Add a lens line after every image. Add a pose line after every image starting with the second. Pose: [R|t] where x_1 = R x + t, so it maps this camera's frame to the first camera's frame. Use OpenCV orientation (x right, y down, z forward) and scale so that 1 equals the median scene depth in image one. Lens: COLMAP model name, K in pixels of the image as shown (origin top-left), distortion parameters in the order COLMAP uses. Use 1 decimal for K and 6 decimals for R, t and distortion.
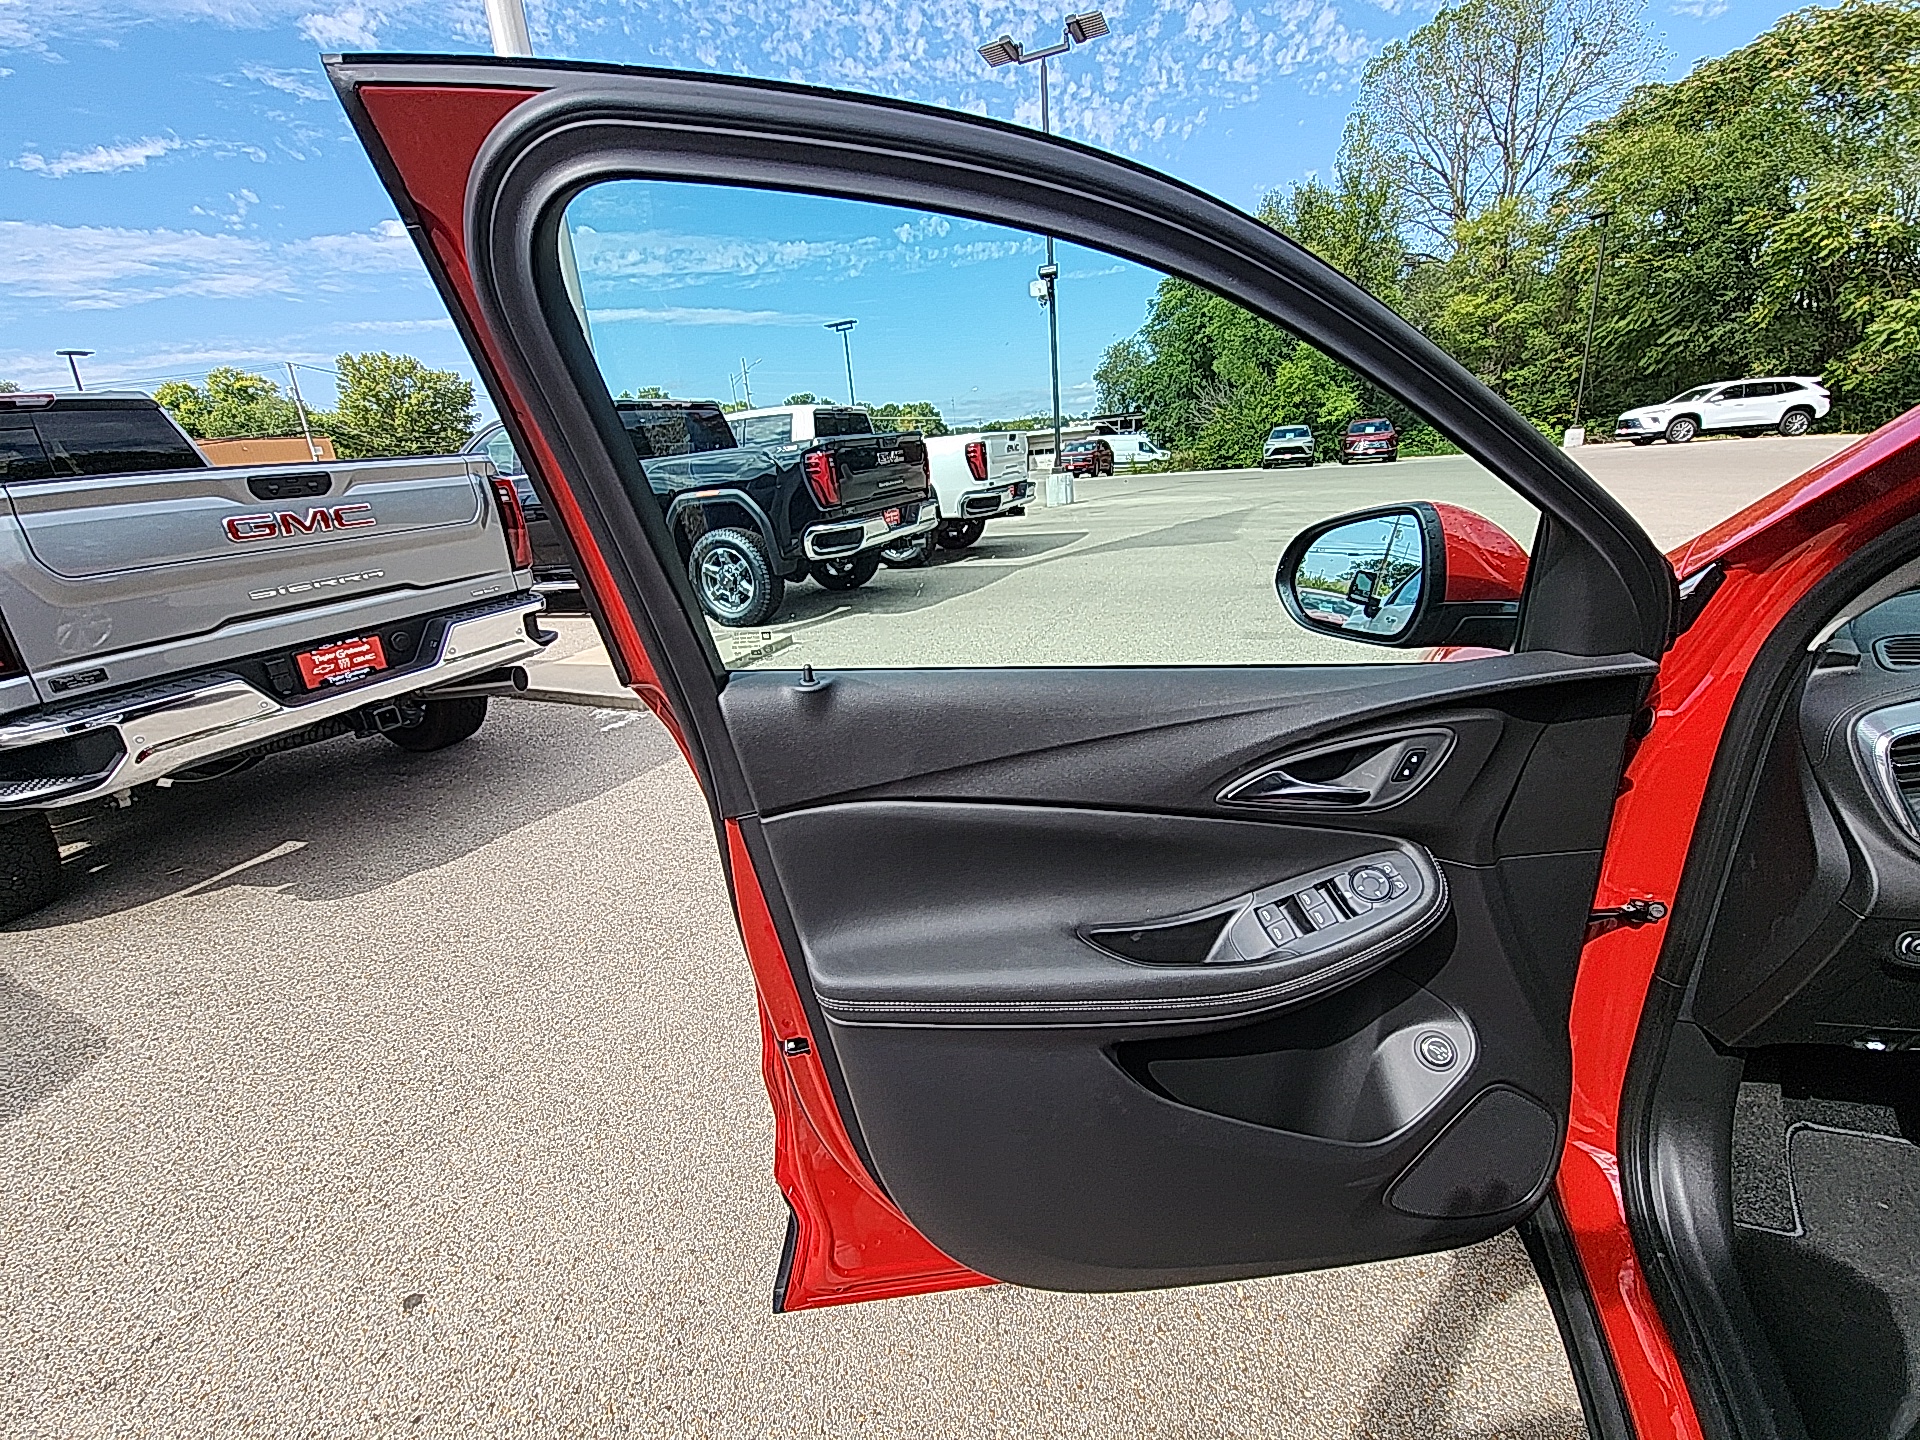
lens RADIAL K [[765.8, 0, 959.0], [0, 765.8, 707.5], [0, 0, 1]] dist [0.042842, -0.026065]
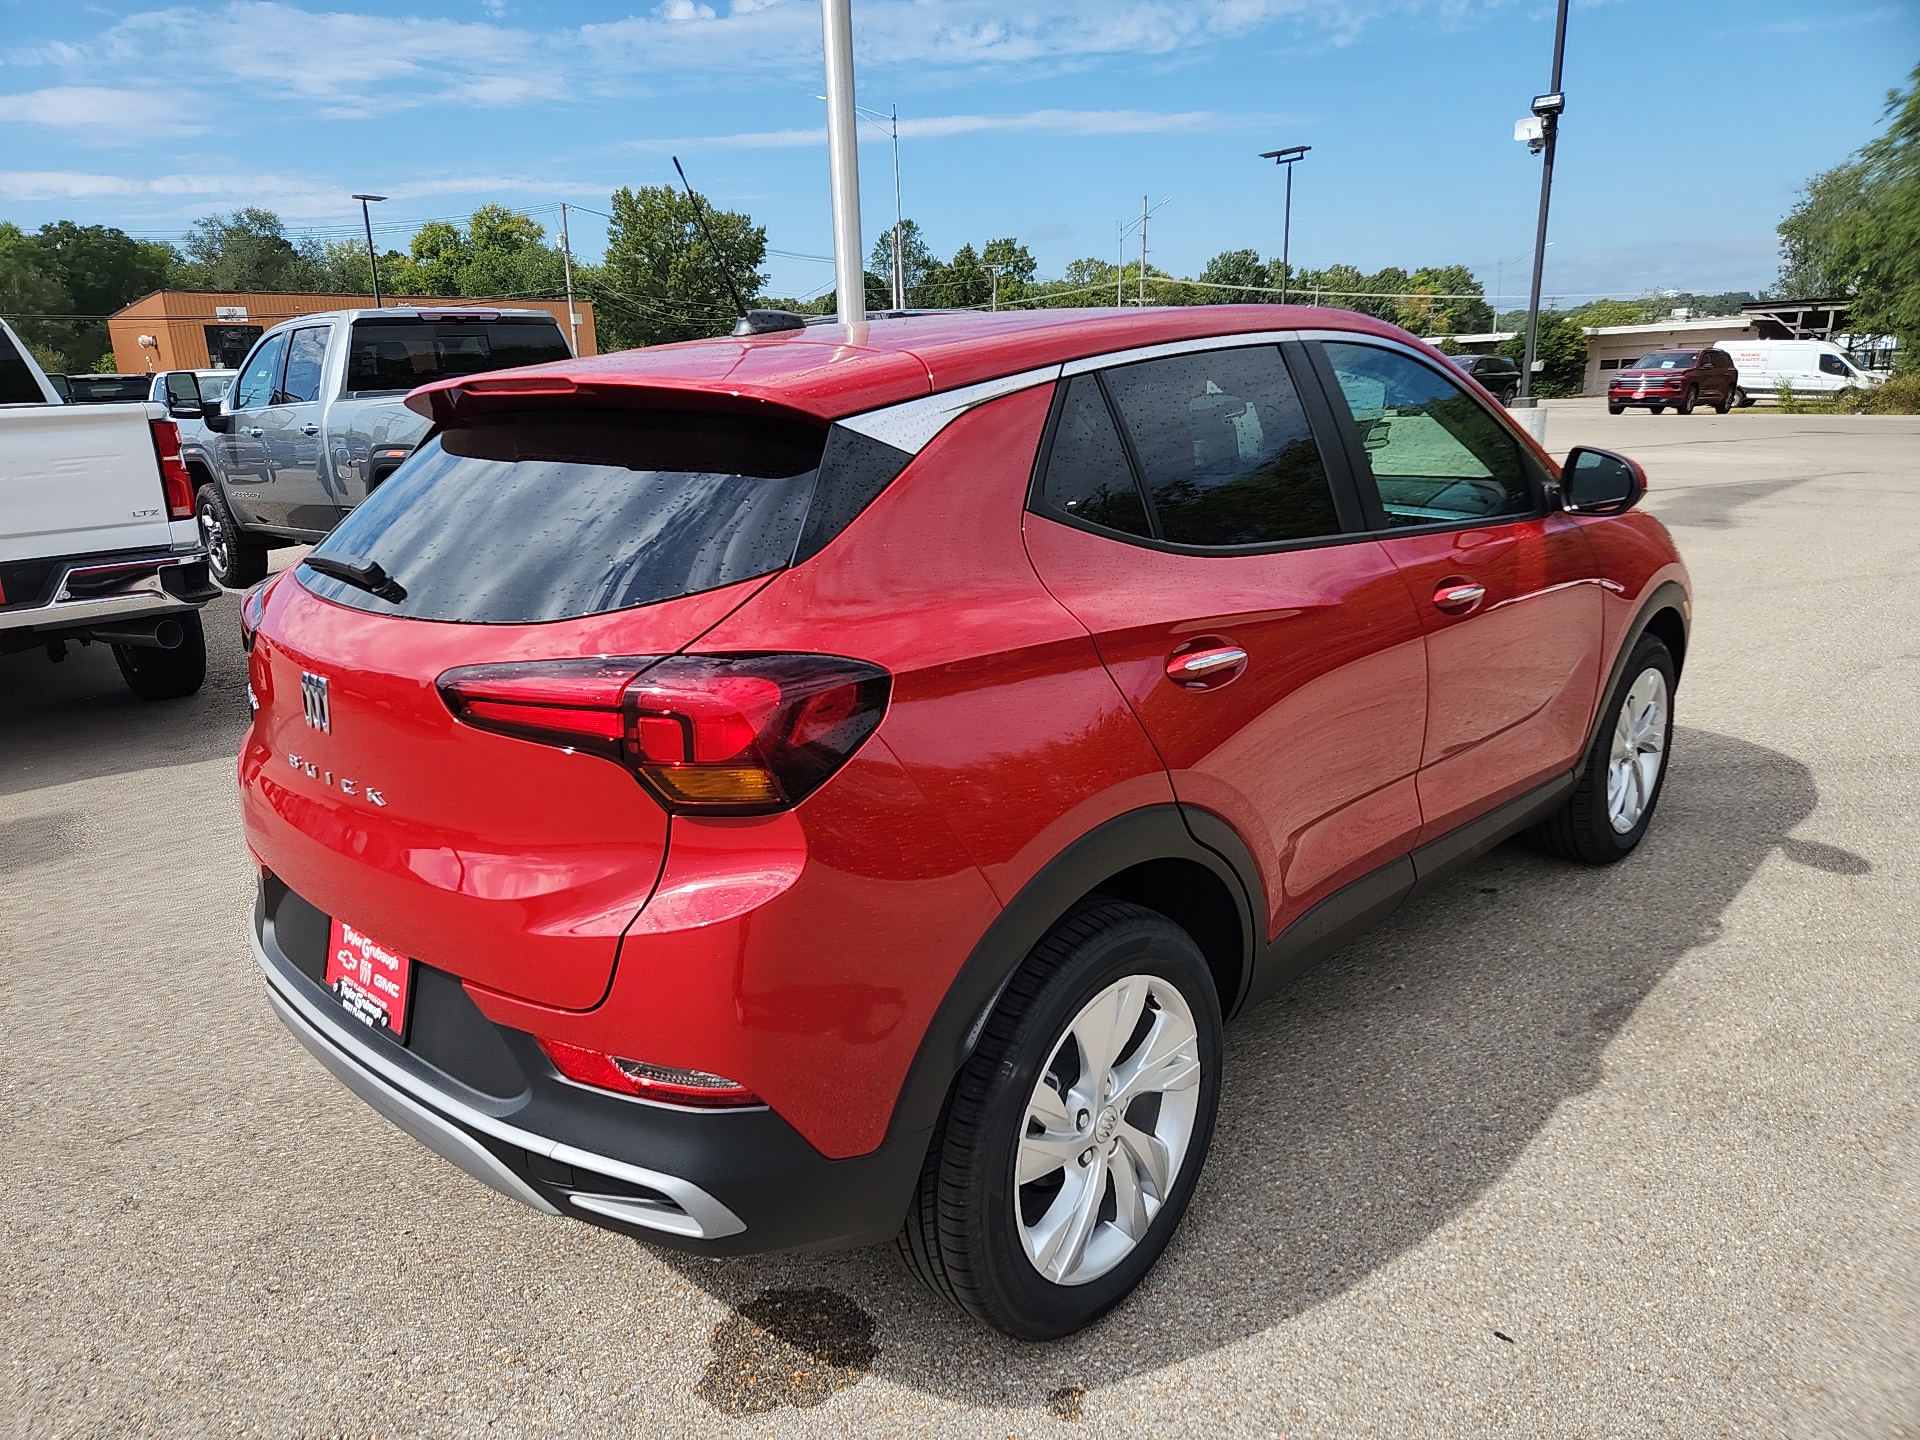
lens RADIAL K [[1310.9, 0, 942.5], [0, 1310.9, 732.8], [0, 0, 1]] dist [0.105364, -0.090649]
pose [[0.920341, 0.152124, -0.360321, 0.133714], [-0.164153, 0.986431, -0.002820, 0.052593], [0.355003, 0.061743, 0.932824, -0.218501]]
